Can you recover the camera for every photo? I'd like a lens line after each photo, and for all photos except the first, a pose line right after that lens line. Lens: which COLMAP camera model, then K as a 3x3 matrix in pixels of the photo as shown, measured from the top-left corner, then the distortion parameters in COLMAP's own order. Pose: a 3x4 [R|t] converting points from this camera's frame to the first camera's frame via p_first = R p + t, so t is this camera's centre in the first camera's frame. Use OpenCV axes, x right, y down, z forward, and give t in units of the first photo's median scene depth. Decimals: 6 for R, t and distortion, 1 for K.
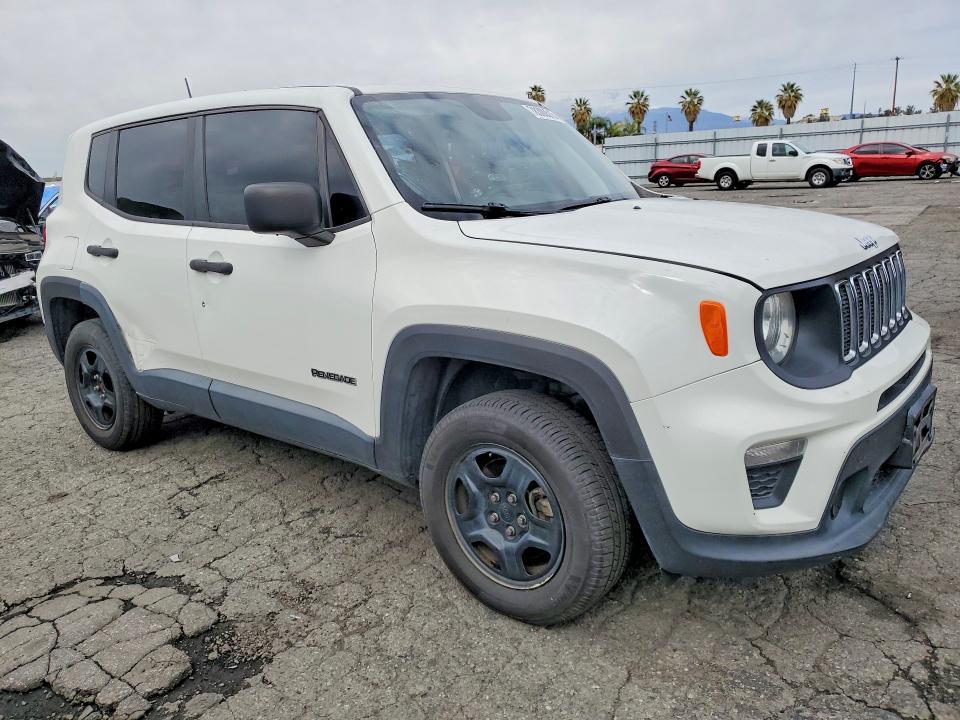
lens RADIAL K [[745.2, 0, 475.5], [0, 745.2, 357.5], [0, 0, 1]] dist [0.007120, 0.002154]
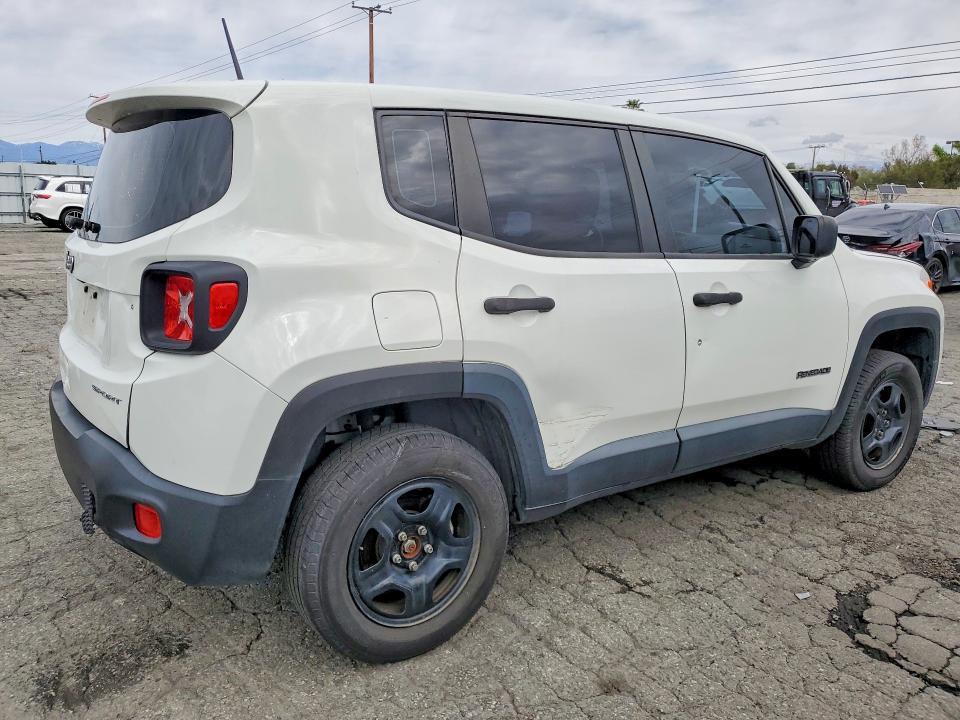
lens RADIAL K [[745.2, 0, 475.5], [0, 745.2, 357.5], [0, 0, 1]] dist [0.007120, 0.002154]
pose [[0.305721, -0.168522, 0.937089, -1.340843], [0.182335, 0.976358, 0.116098, -0.215035], [-0.934499, 0.135370, 0.329221, 0.998492]]
